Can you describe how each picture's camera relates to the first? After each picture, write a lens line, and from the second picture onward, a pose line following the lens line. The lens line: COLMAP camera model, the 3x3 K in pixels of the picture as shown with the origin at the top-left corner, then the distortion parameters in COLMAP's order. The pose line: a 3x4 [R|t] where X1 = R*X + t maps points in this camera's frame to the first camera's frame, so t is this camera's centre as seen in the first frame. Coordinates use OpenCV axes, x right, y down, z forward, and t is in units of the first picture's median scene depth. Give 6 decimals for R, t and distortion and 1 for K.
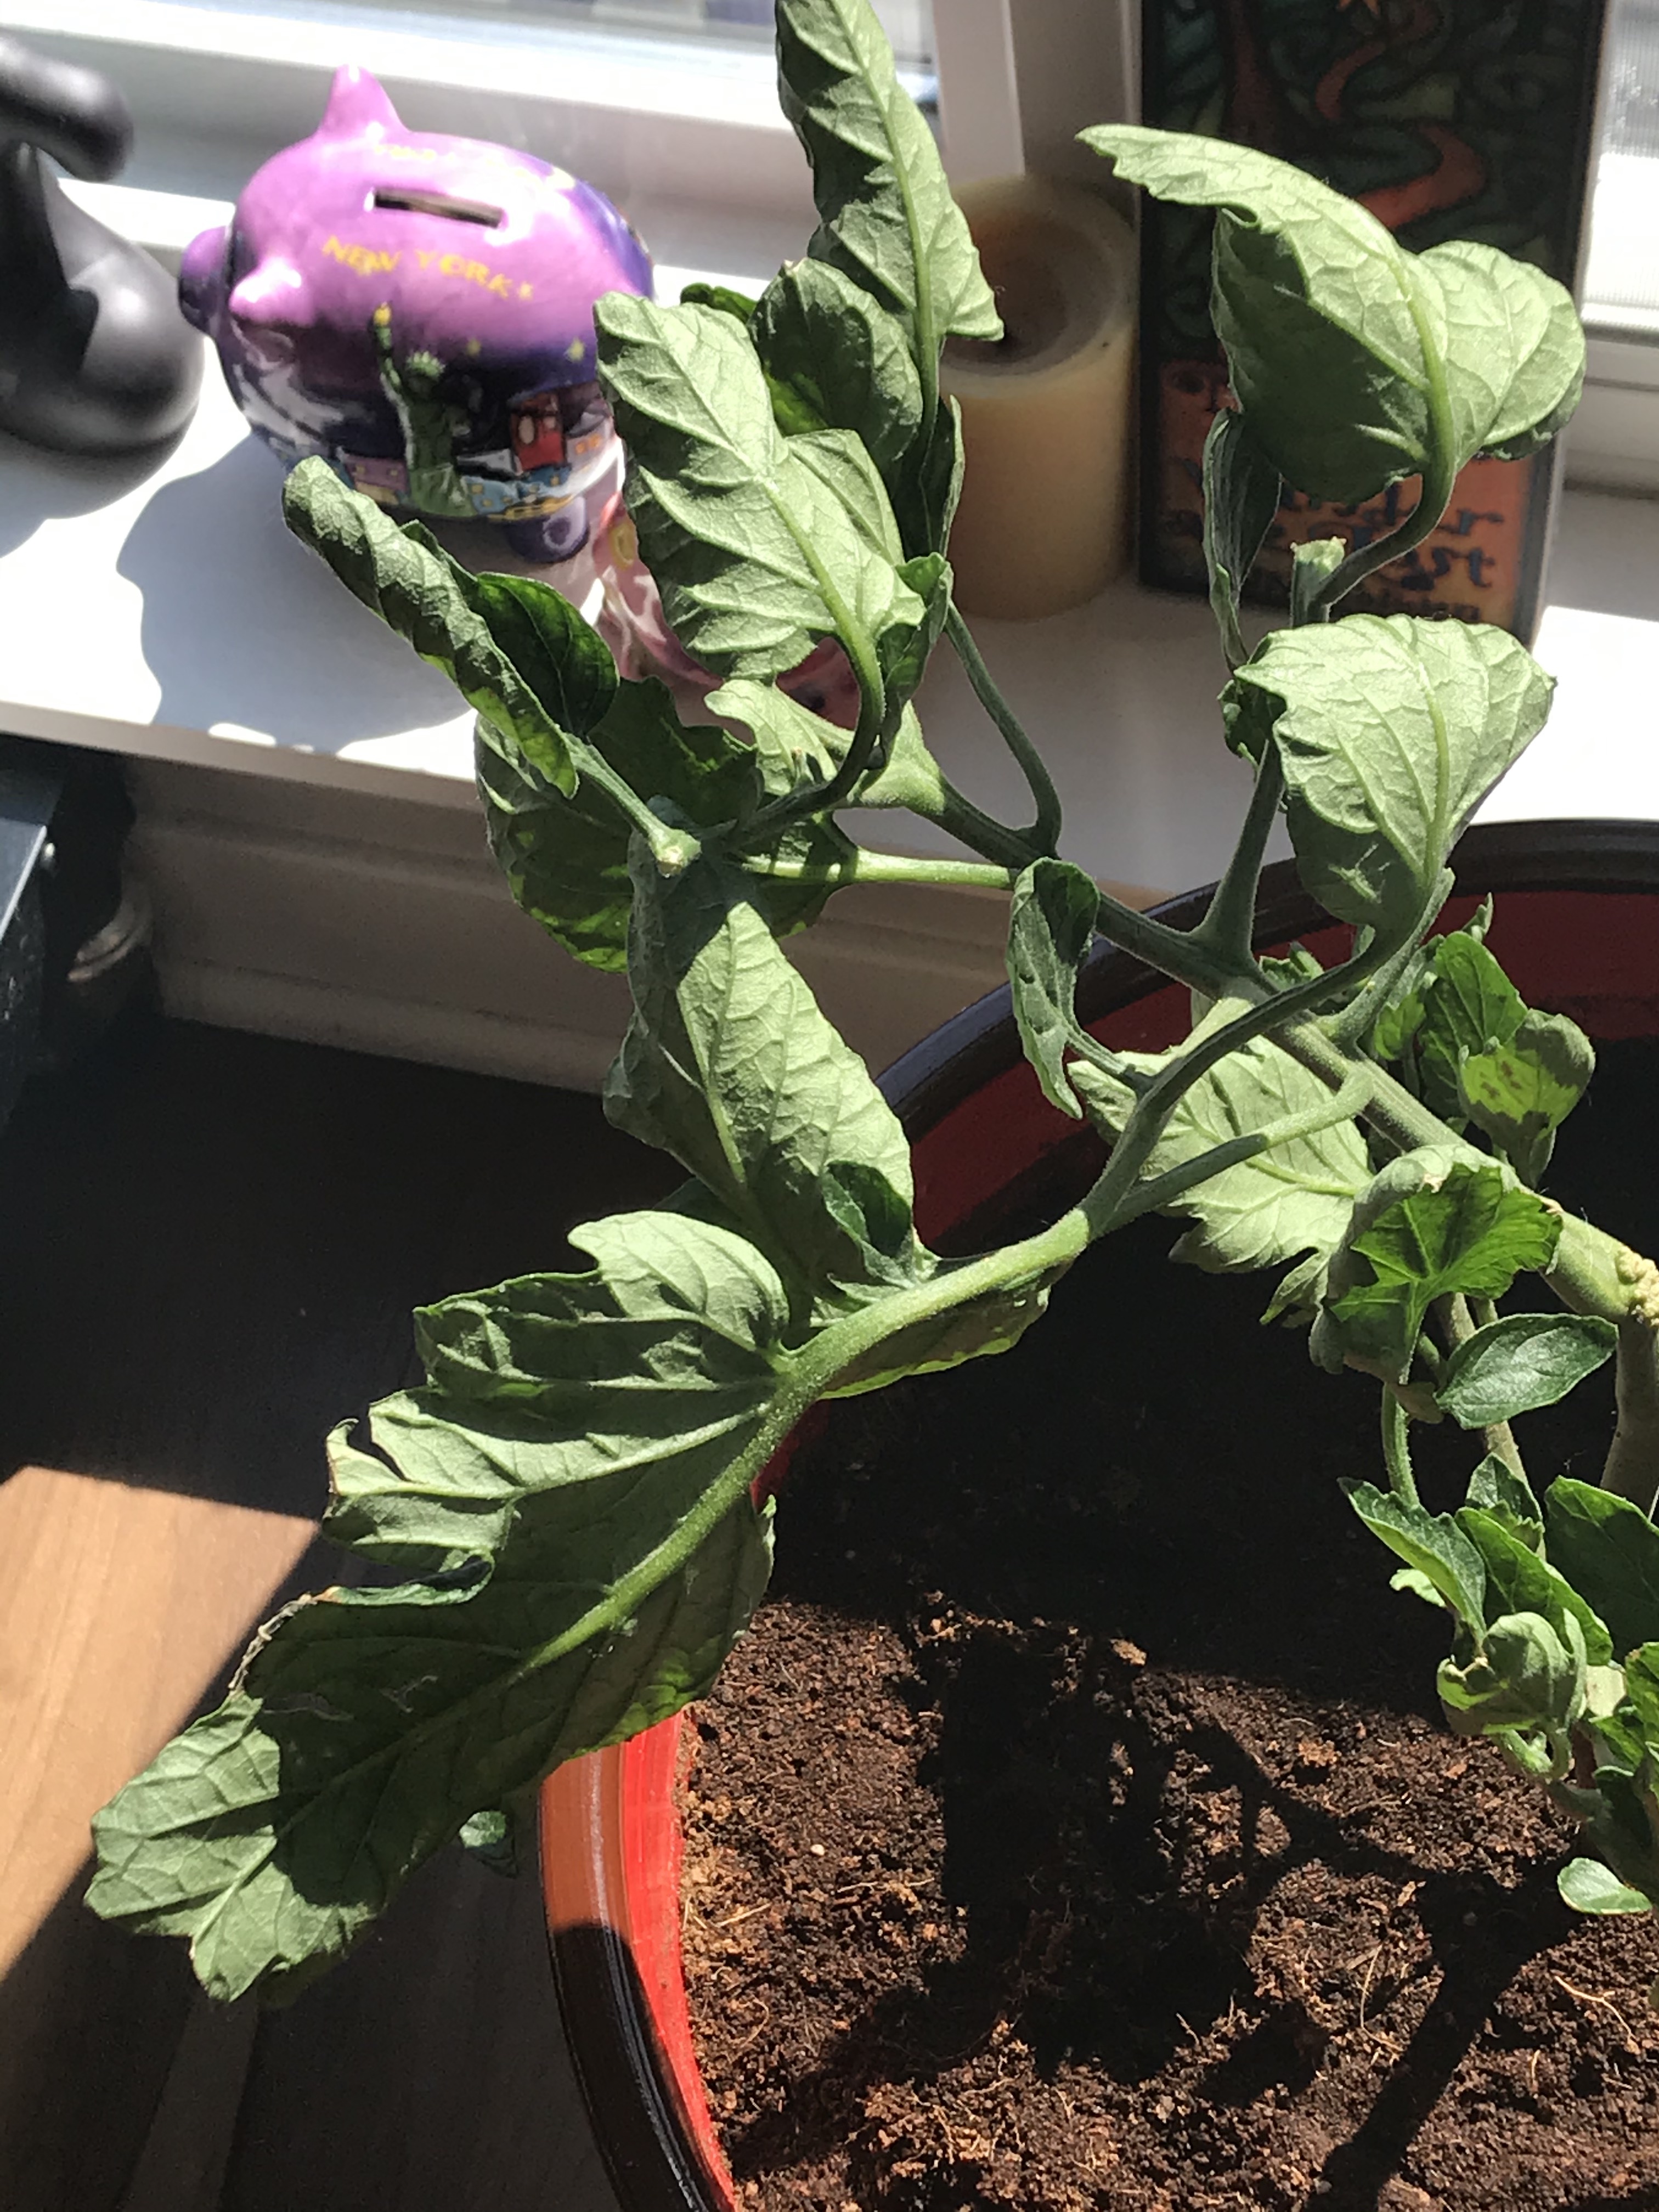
lens RADIAL K [[4011.2, 0, 827.2], [0, 4011.2, 1104.0], [0, 0, 1]] dist [0.124690, 0.000000]
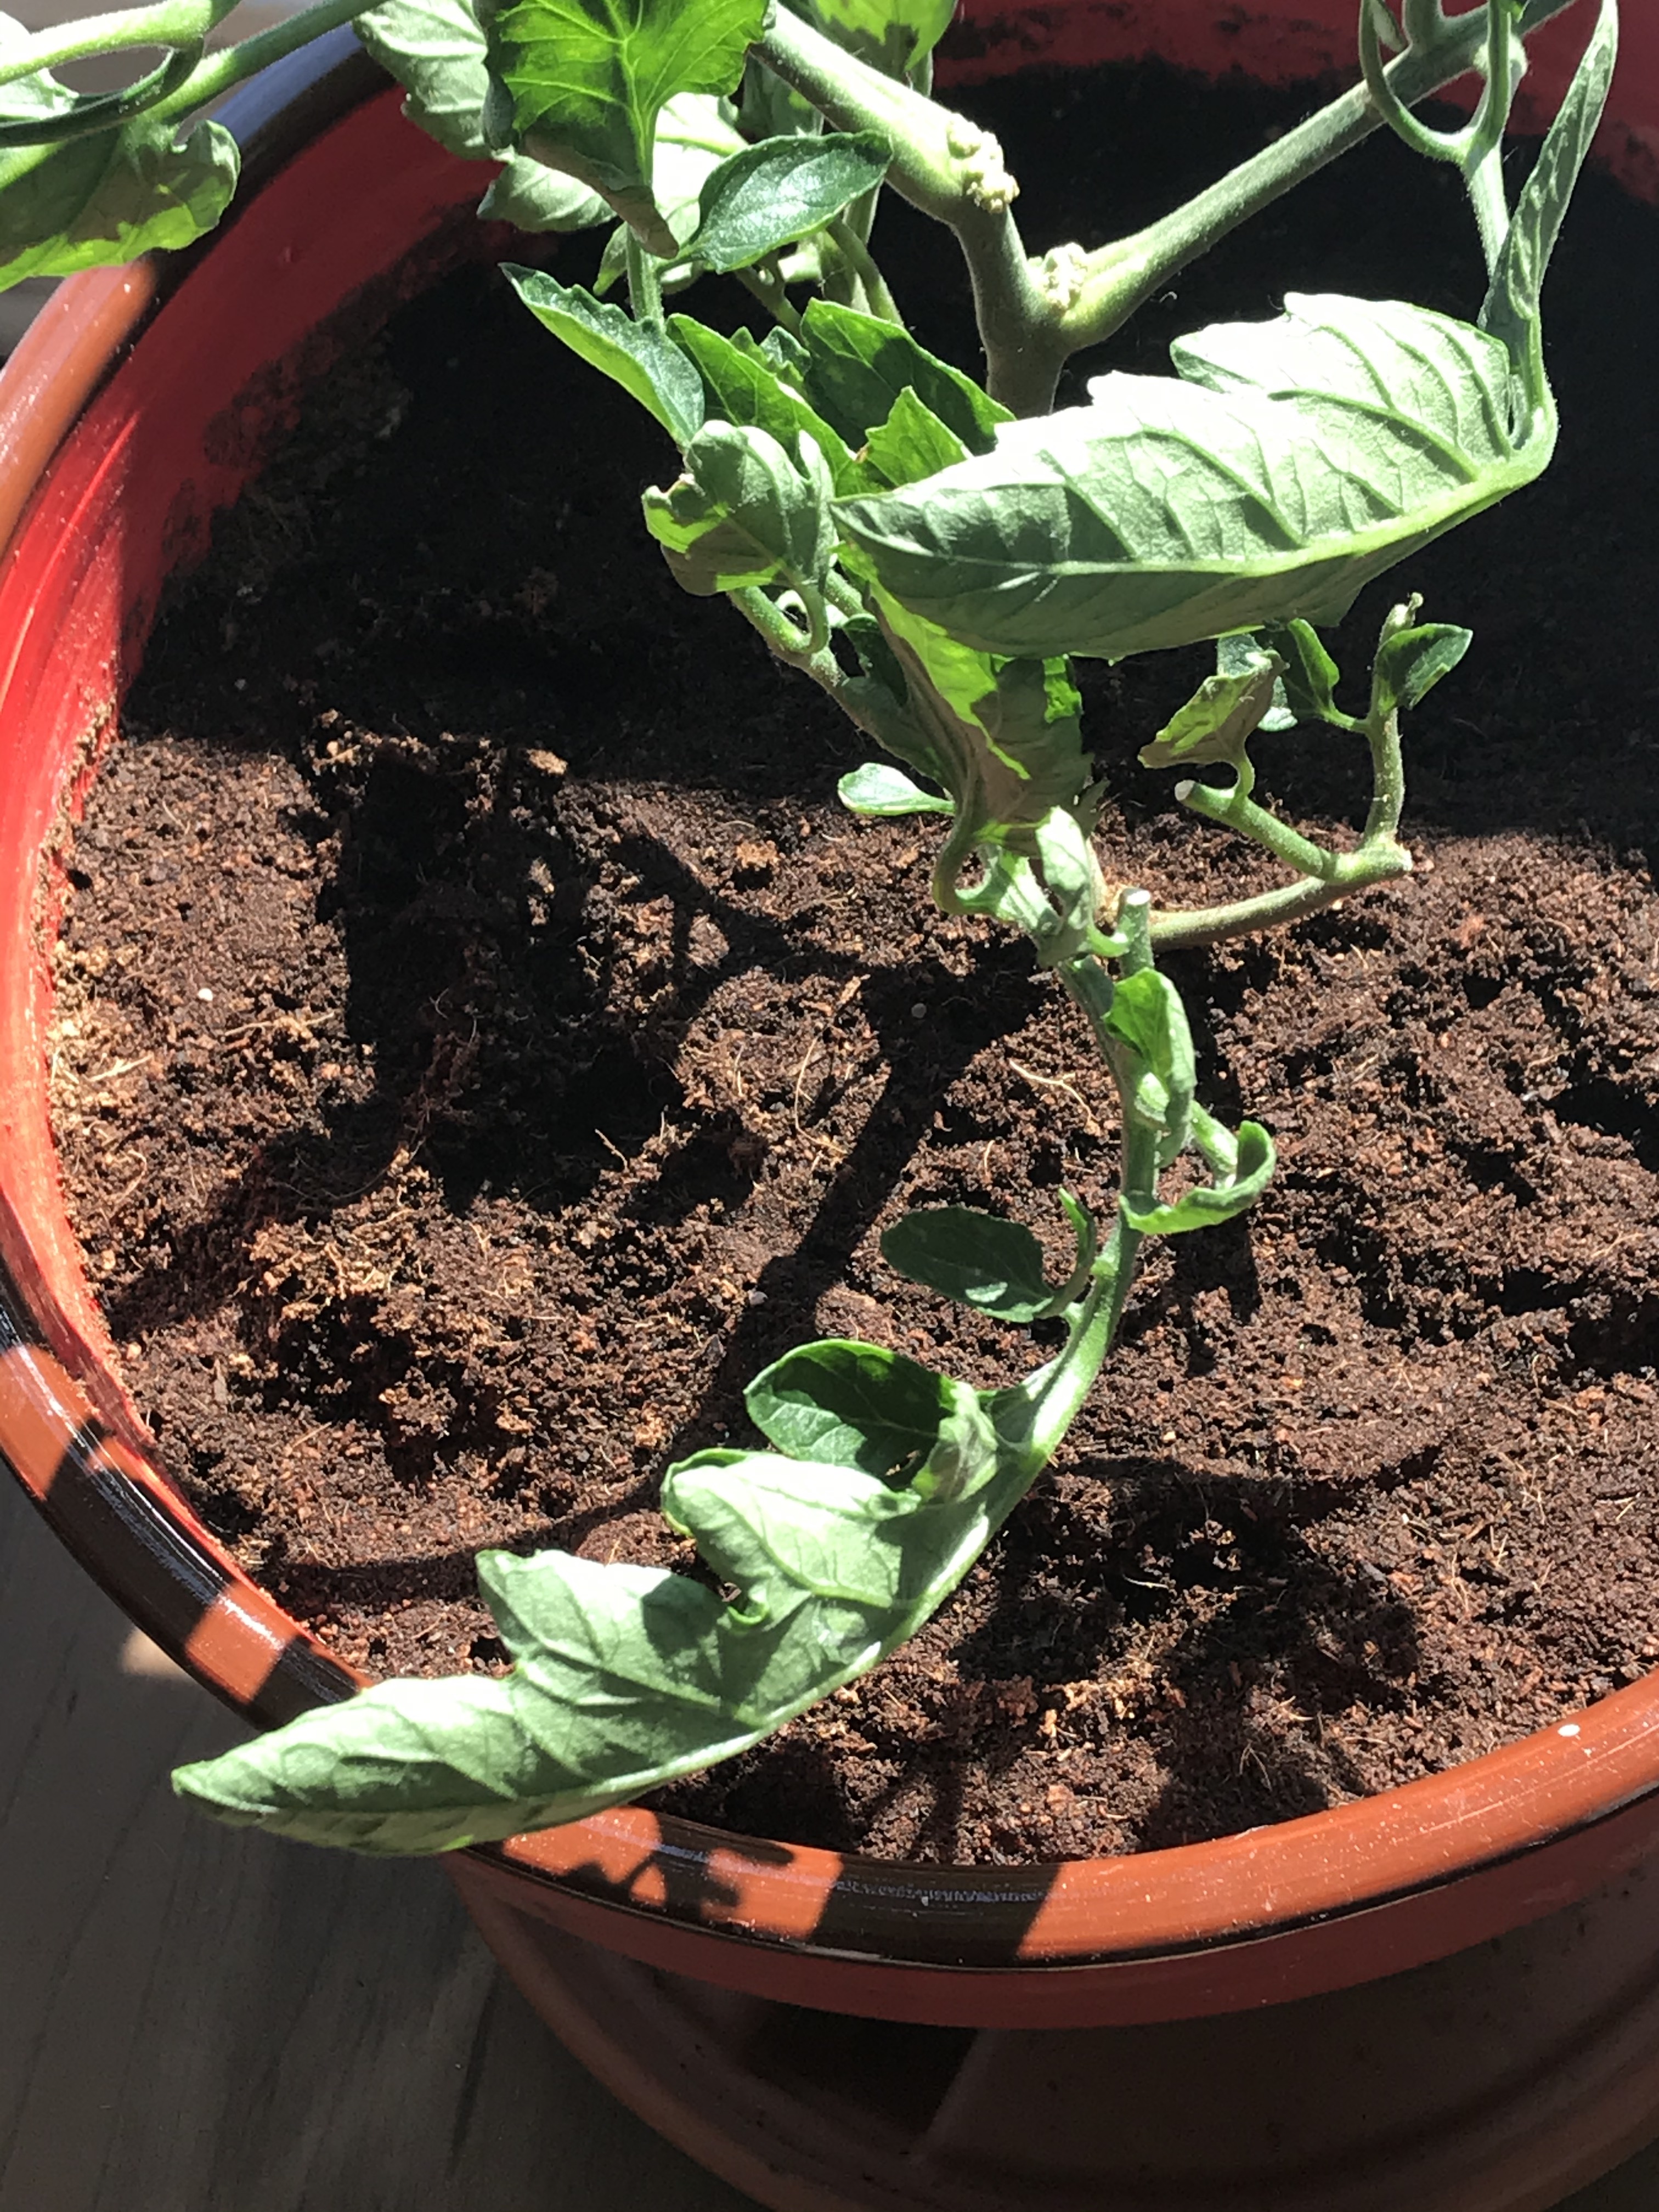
lens RADIAL K [[4011.2, 0, 830.9], [0, 4011.2, 1107.4], [0, 0, 1]] dist [0.124690, 0.000000]
pose [[0.997462, -0.061283, 0.036258, 0.105099], [0.056770, 0.991792, 0.114567, 0.118597], [-0.042982, -0.112218, 0.992754, 0.107550]]
